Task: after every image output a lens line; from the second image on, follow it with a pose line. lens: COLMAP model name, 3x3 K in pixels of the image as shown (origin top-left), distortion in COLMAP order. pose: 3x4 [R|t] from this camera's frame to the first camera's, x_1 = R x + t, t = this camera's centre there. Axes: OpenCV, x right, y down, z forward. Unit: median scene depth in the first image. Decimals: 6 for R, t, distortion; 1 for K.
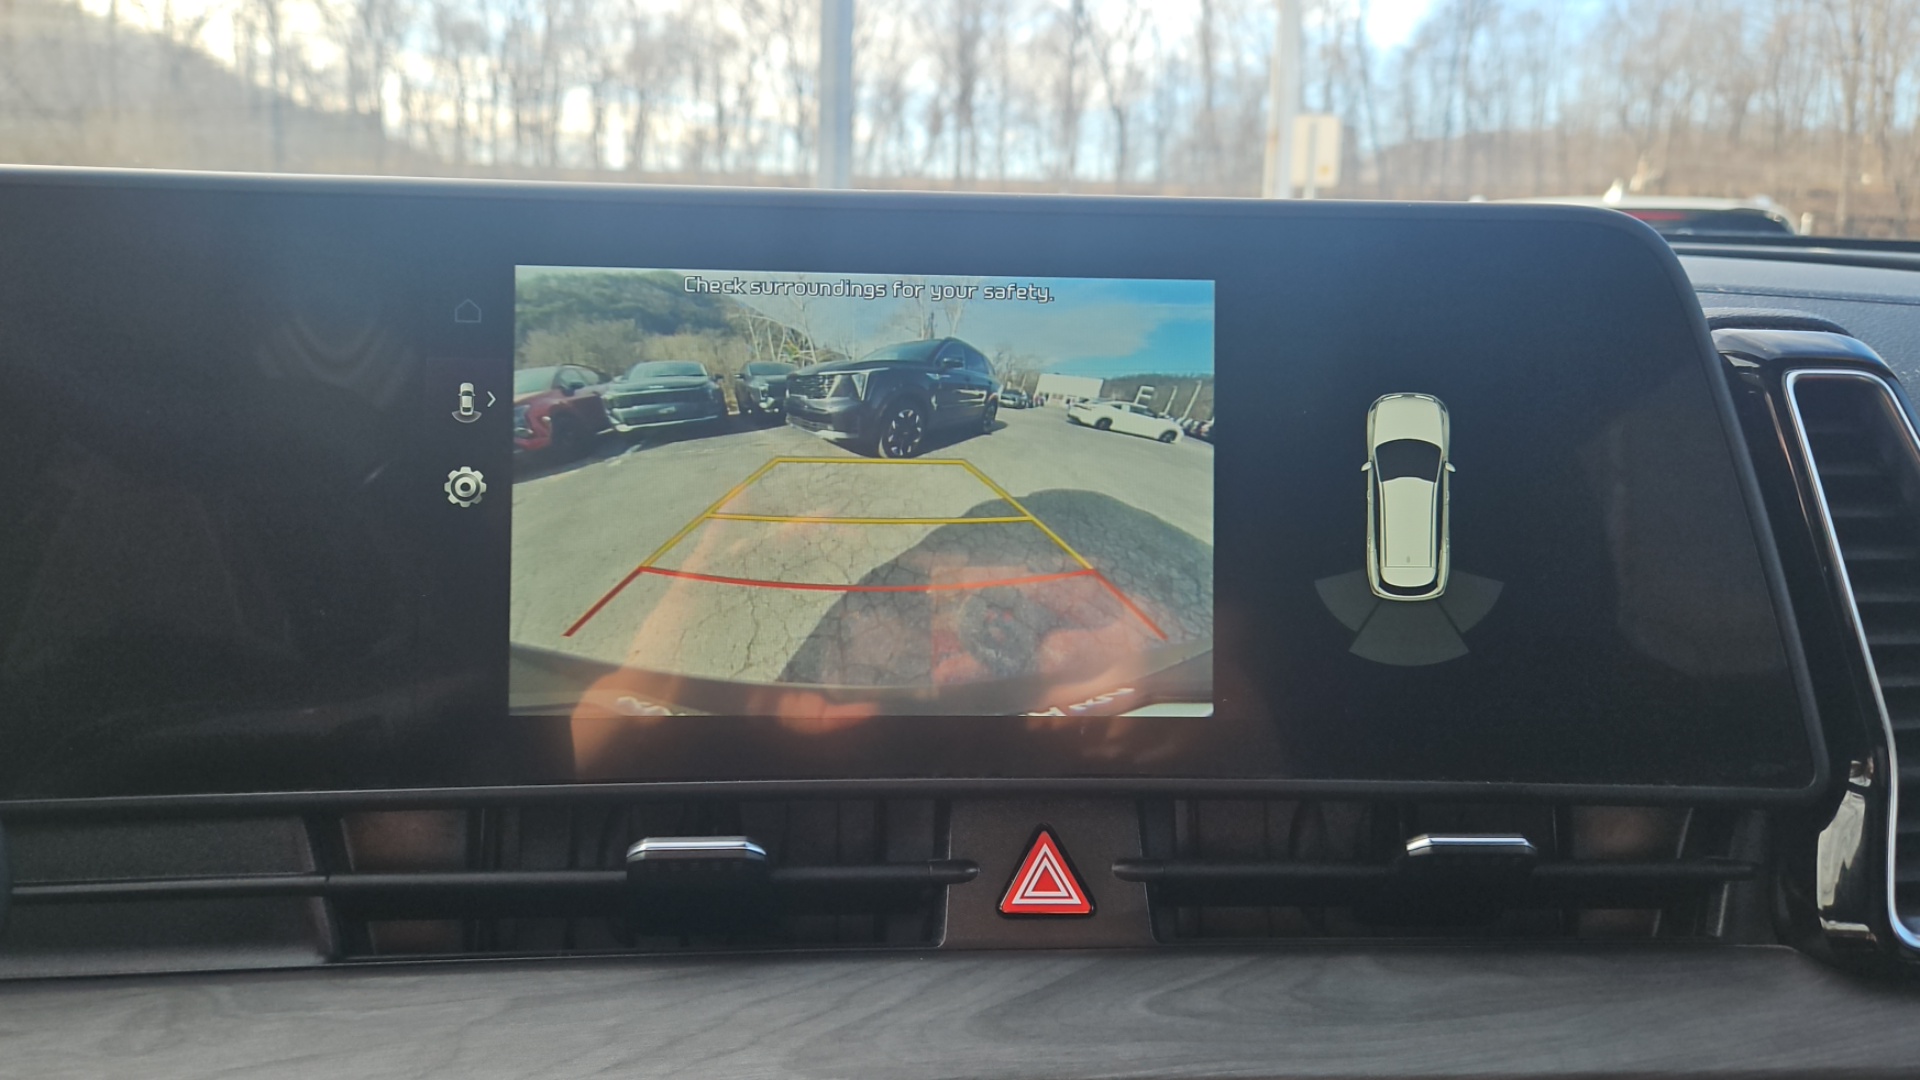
lens RADIAL K [[1429.1, 0, 956.7], [0, 1429.1, 540.2], [0, 0, 1]] dist [0.057019, -0.058045]
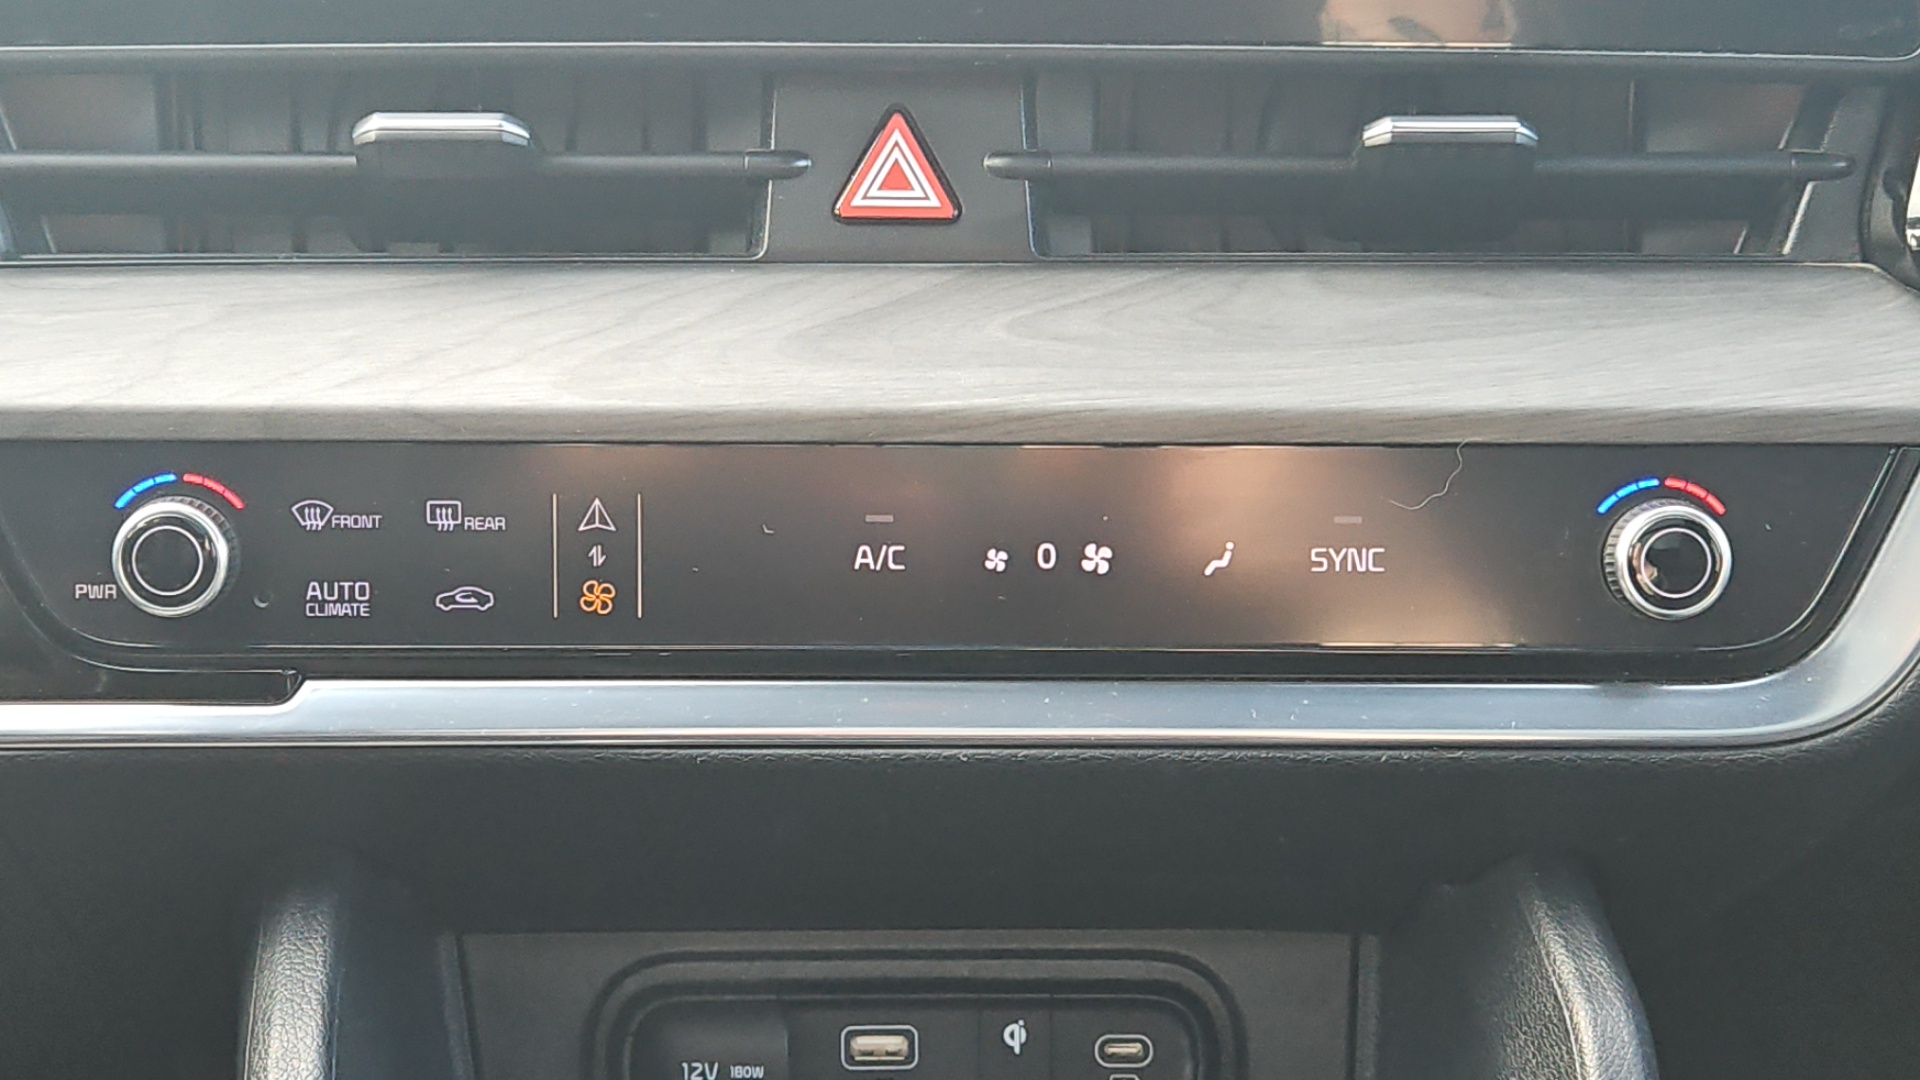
lens RADIAL K [[2864.1, 0, 934.3], [0, 2864.1, 565.2], [0, 0, 1]] dist [0.073190, 0.000000]
pose [[0.997599, 0.018278, -0.066797, 0.196984], [0.004758, 0.944173, 0.329416, -0.076175], [0.069089, -0.328943, 0.941819, -0.540131]]
